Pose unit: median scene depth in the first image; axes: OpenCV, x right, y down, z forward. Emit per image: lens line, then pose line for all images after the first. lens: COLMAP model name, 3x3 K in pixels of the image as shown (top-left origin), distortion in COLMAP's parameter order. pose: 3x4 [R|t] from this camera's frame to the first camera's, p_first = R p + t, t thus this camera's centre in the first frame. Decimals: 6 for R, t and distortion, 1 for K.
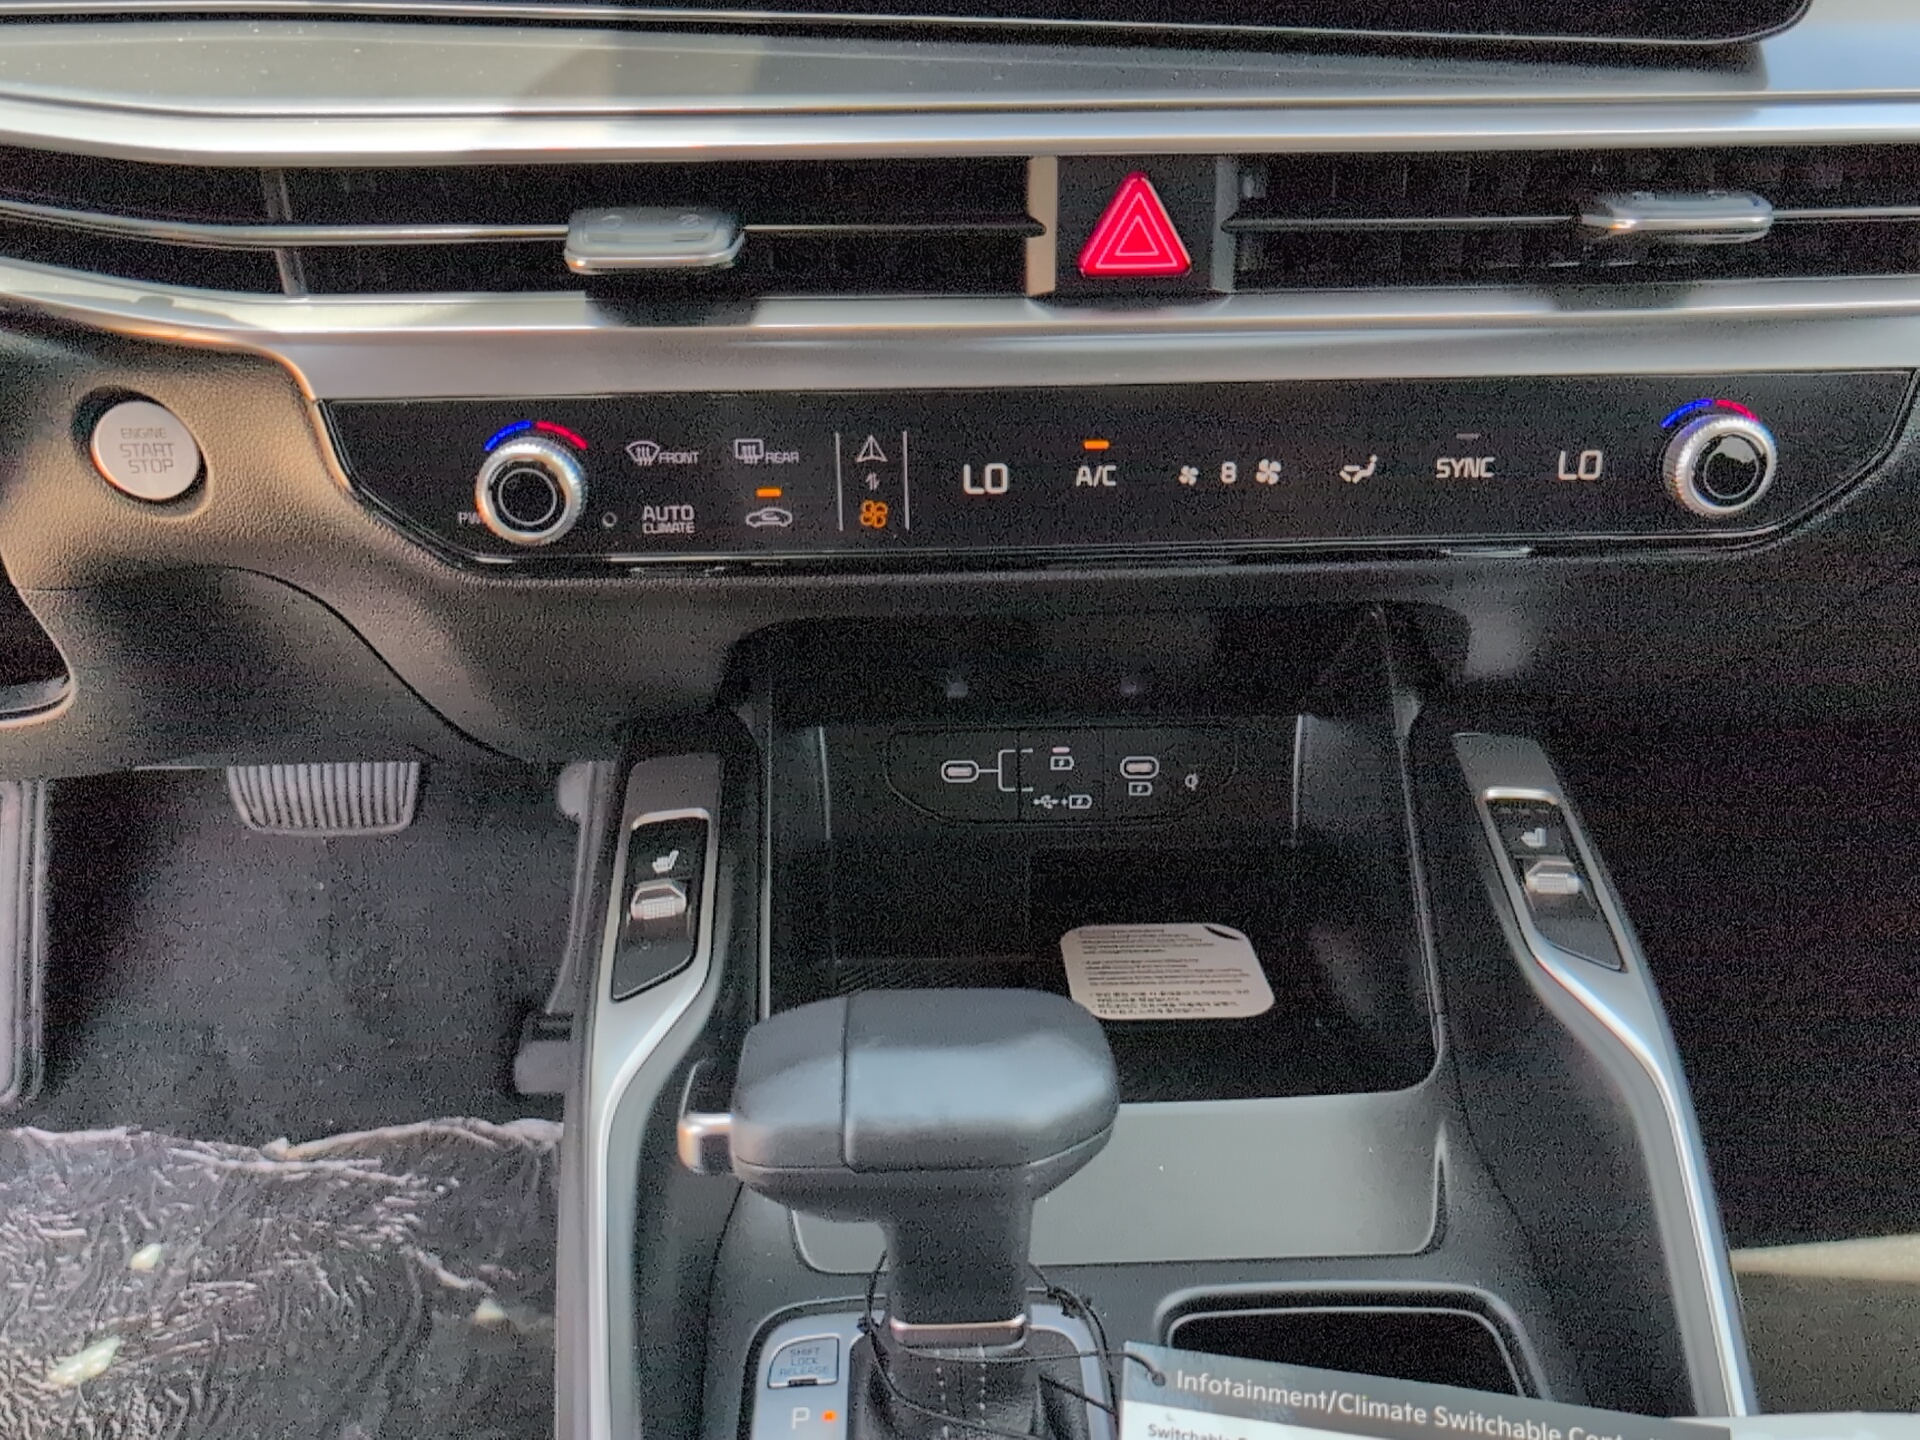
lens RADIAL K [[1638.9, 0, 946.9], [0, 1638.9, 724.7], [0, 0, 1]] dist [0.003532, -0.006653]
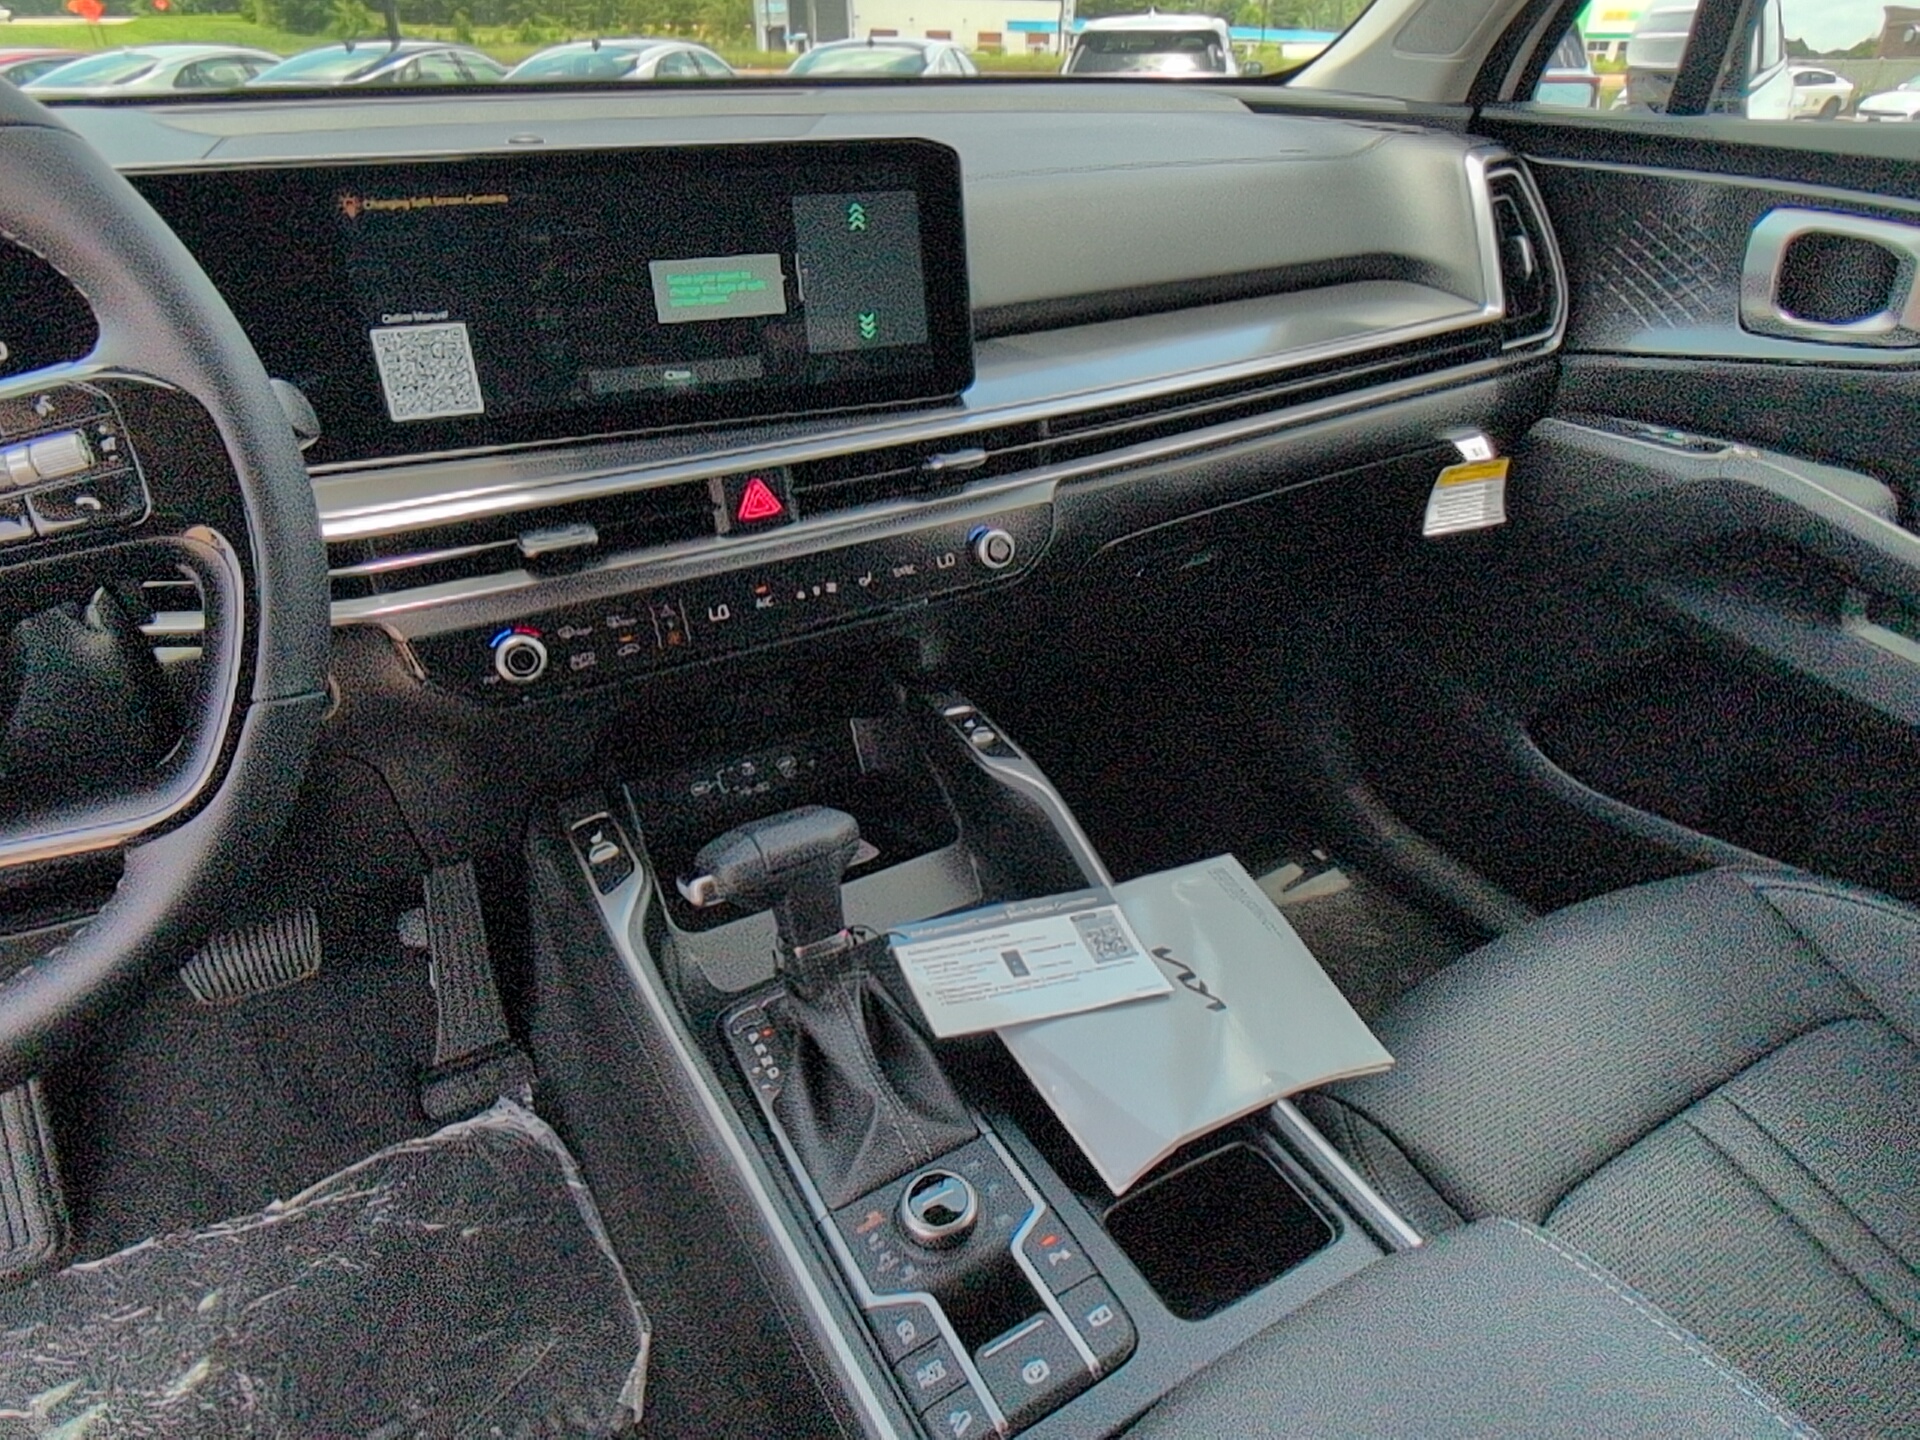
lens RADIAL K [[1112.1, 0, 957.3], [0, 1112.1, 718.2], [0, 0, 1]] dist [0.006902, -0.008097]
pose [[0.890297, -0.241485, 0.386077, -0.274161], [0.291085, 0.953779, -0.074670, 0.177608], [-0.350200, 0.178860, 0.919440, -0.461707]]
